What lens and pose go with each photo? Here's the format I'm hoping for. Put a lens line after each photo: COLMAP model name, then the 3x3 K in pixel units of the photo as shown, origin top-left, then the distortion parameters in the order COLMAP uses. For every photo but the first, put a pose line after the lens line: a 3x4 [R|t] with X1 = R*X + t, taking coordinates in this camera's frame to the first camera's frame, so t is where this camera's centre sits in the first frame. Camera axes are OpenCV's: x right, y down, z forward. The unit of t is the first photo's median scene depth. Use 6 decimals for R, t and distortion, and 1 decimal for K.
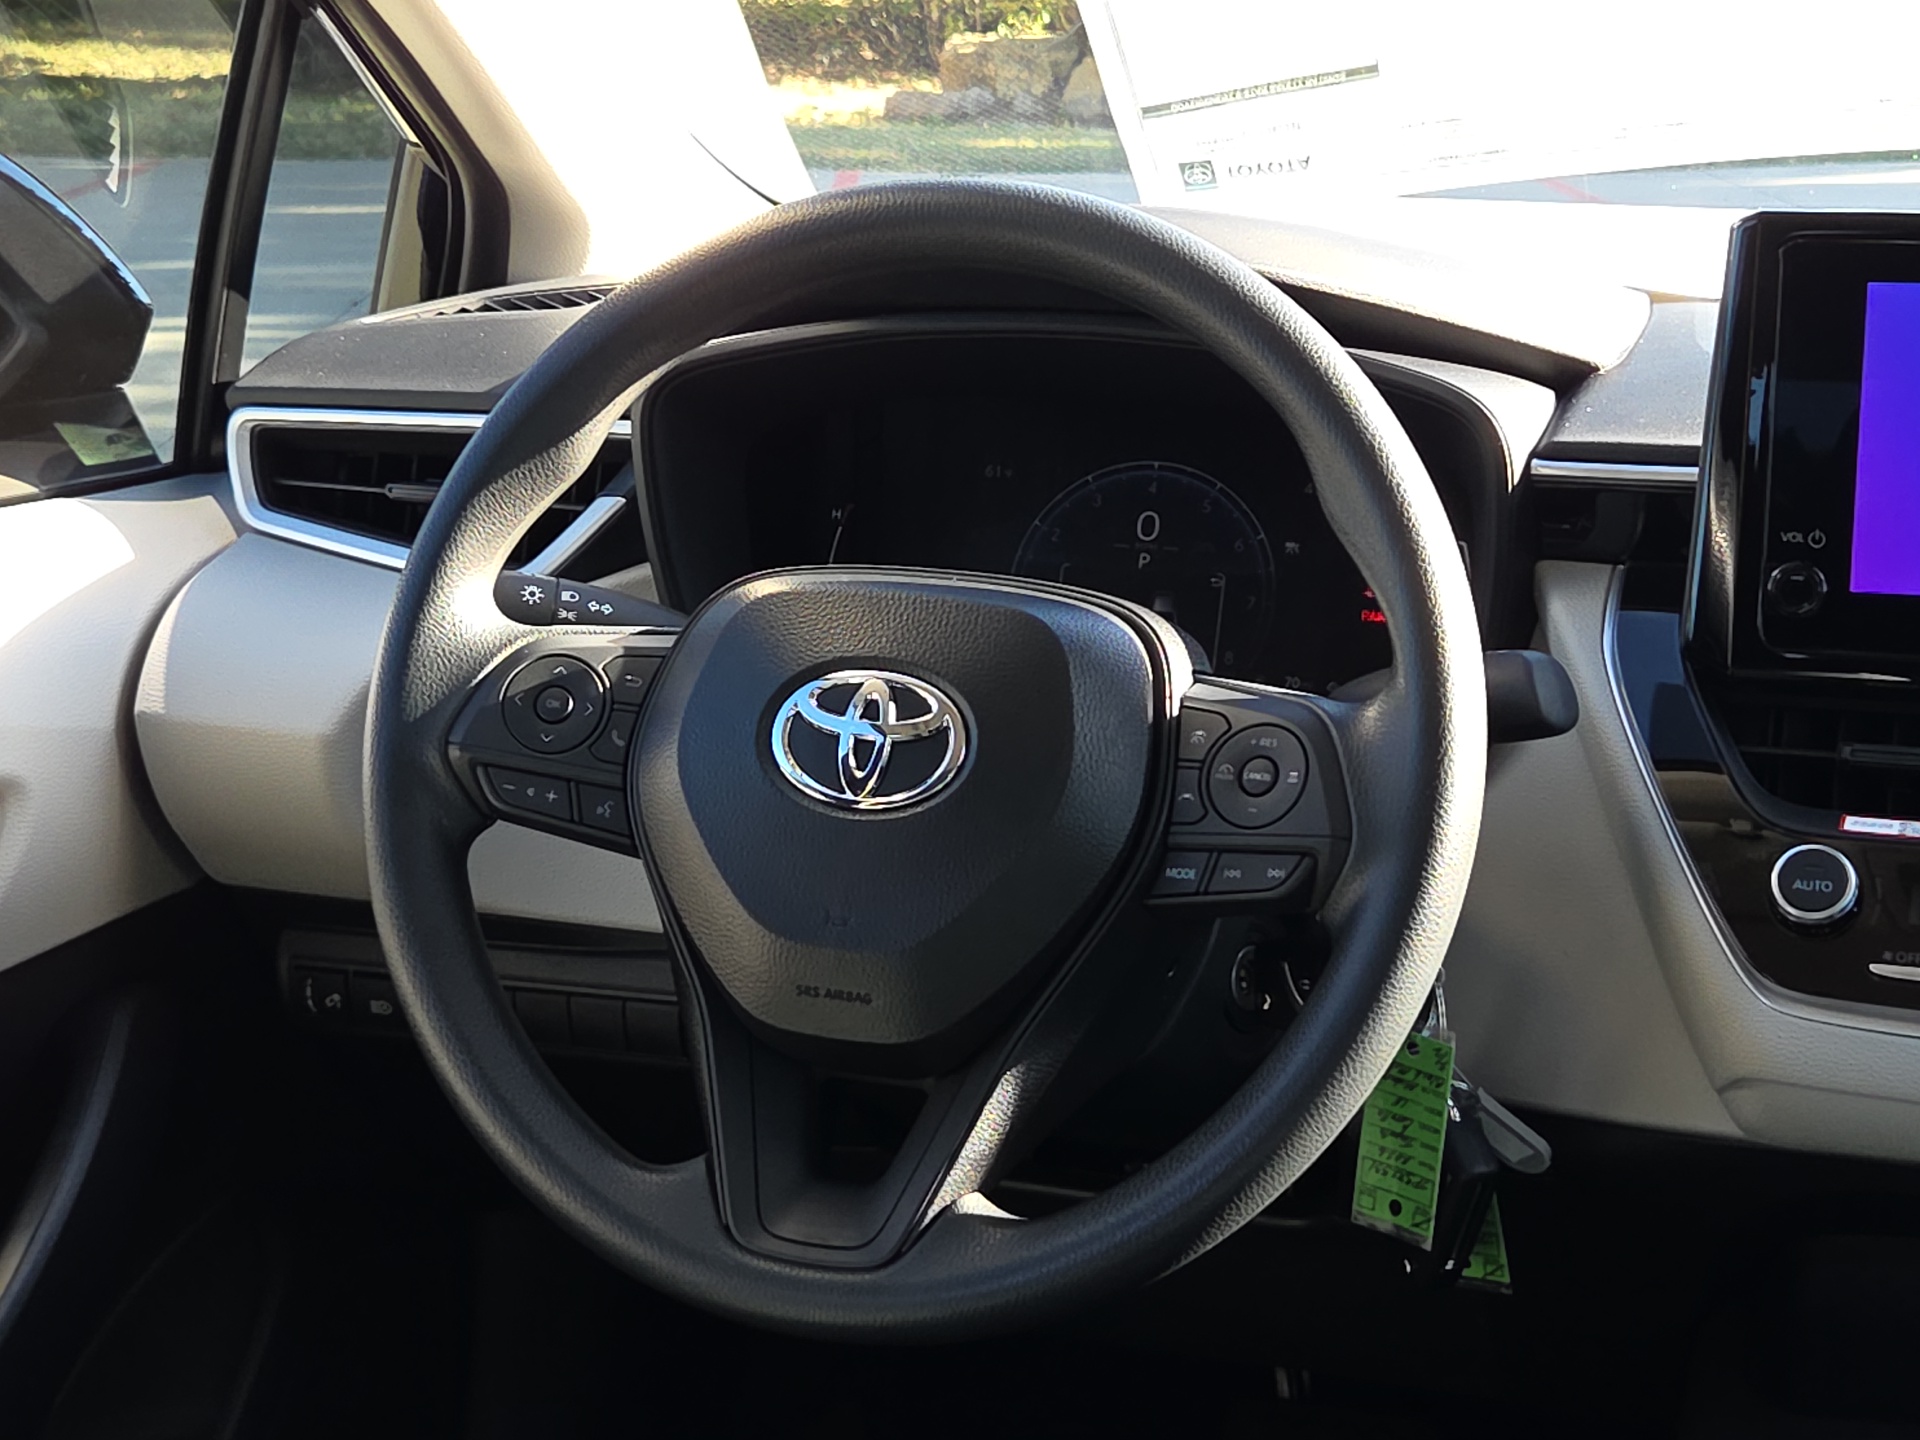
lens RADIAL K [[3477.1, 0, 987.4], [0, 3477.1, 719.7], [0, 0, 1]] dist [0.097409, 0.099389]
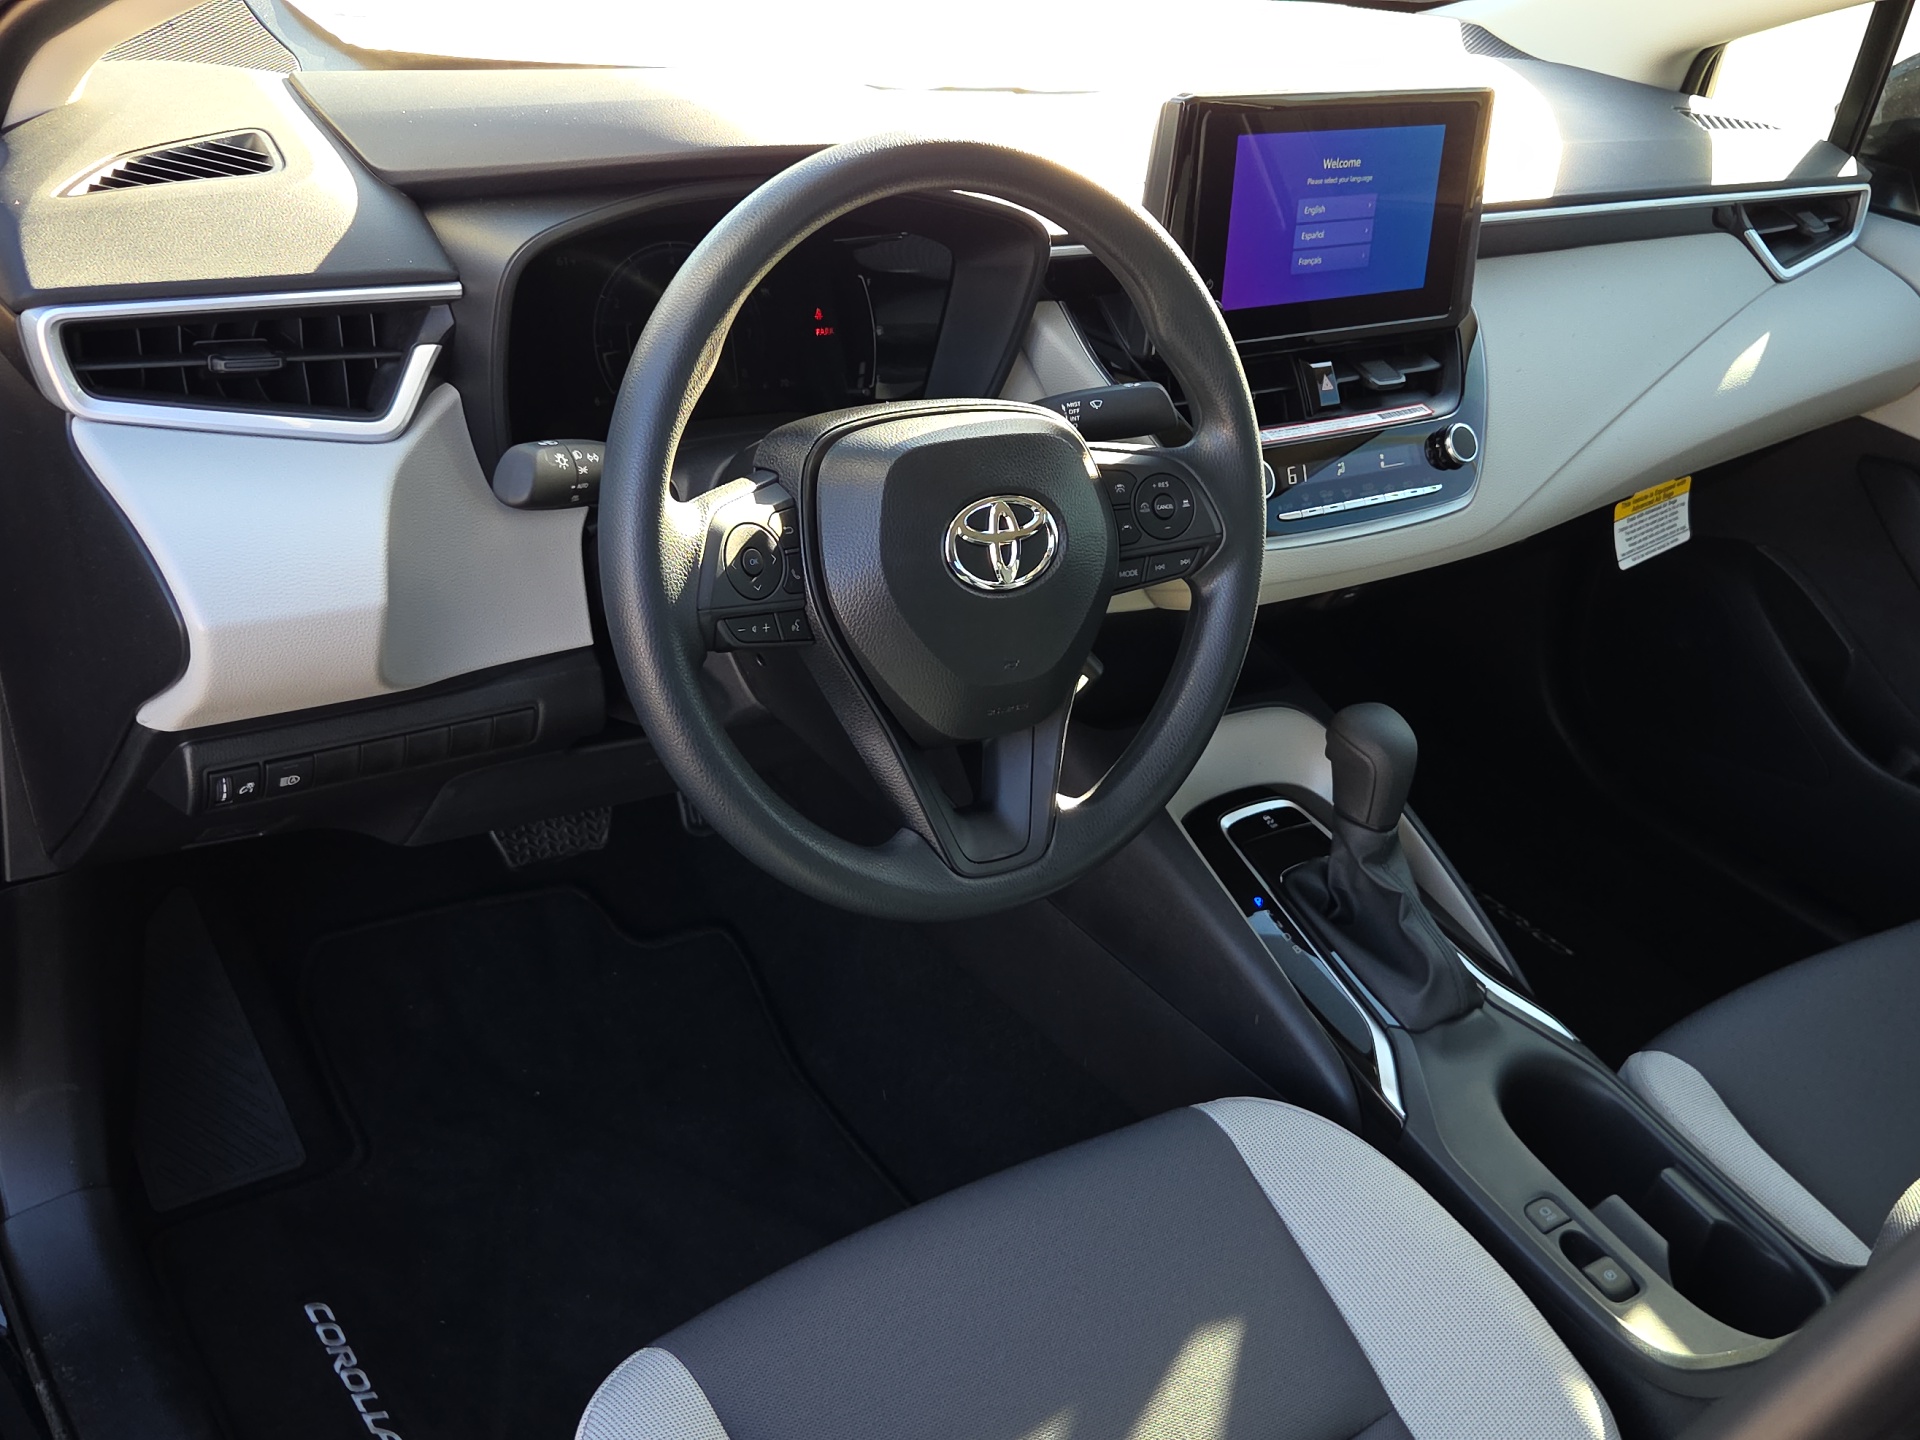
lens RADIAL K [[1961.3, 0, 960.0], [0, 1961.3, 720.0], [0, 0, 1]] dist [0.030526, 0.014884]
pose [[0.581645, -0.328071, 0.744351, -0.662454], [0.041248, 0.925781, 0.375803, -0.229208], [-0.812396, -0.187881, 0.552008, 0.506601]]
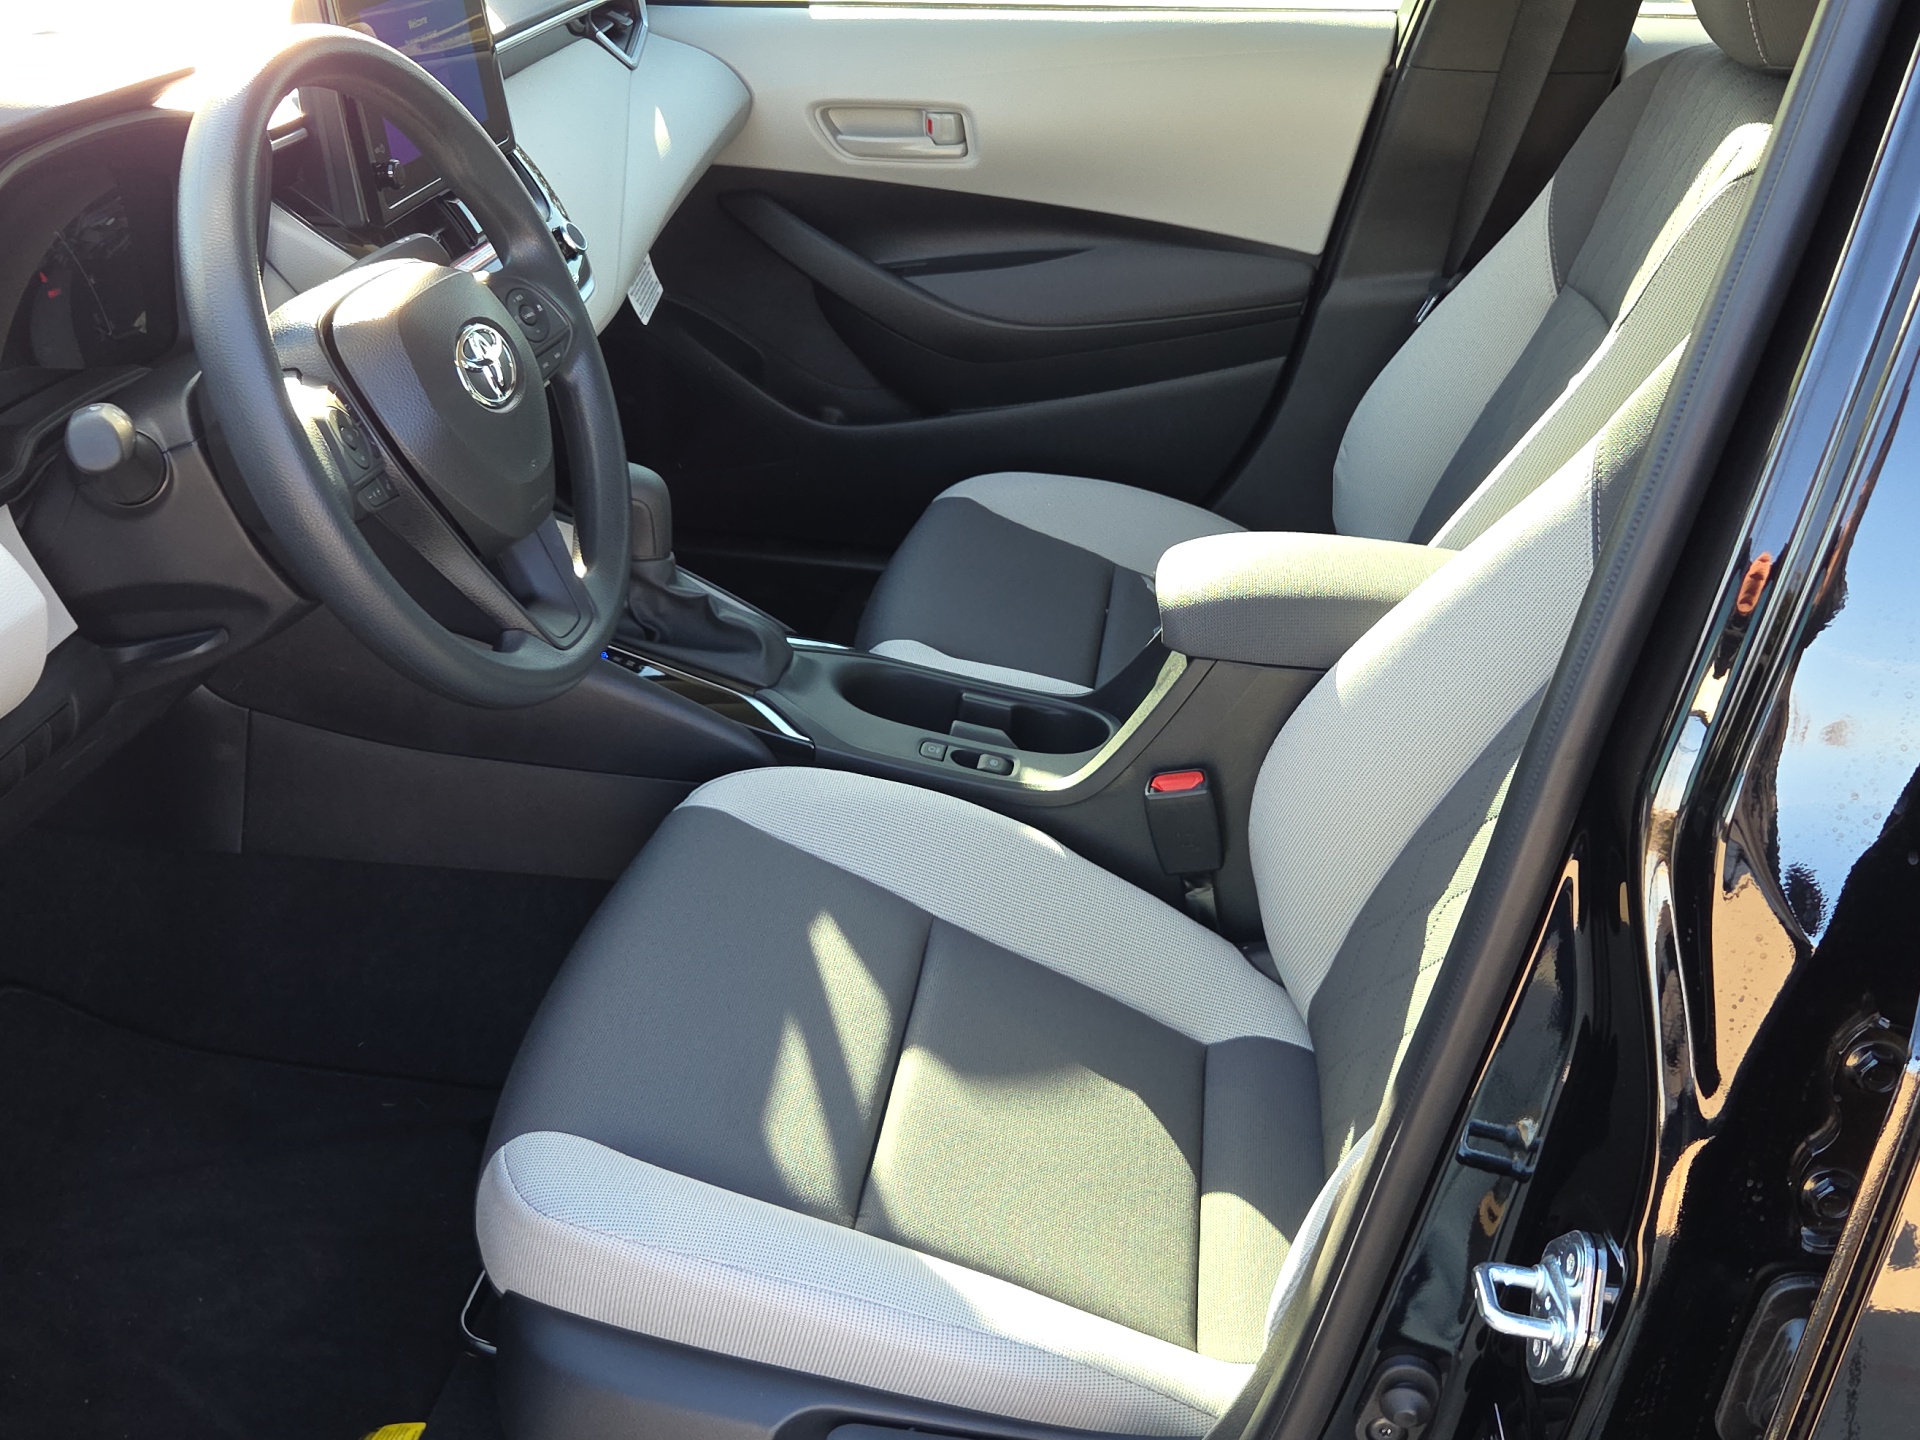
lens RADIAL K [[1961.3, 0, 960.0], [0, 1961.3, 720.0], [0, 0, 1]] dist [0.030526, 0.014884]
pose [[-0.167664, -0.465832, 0.868844, -0.963876], [0.174551, 0.853368, 0.491218, -0.272365], [-0.970268, 0.234017, -0.061768, 0.821971]]
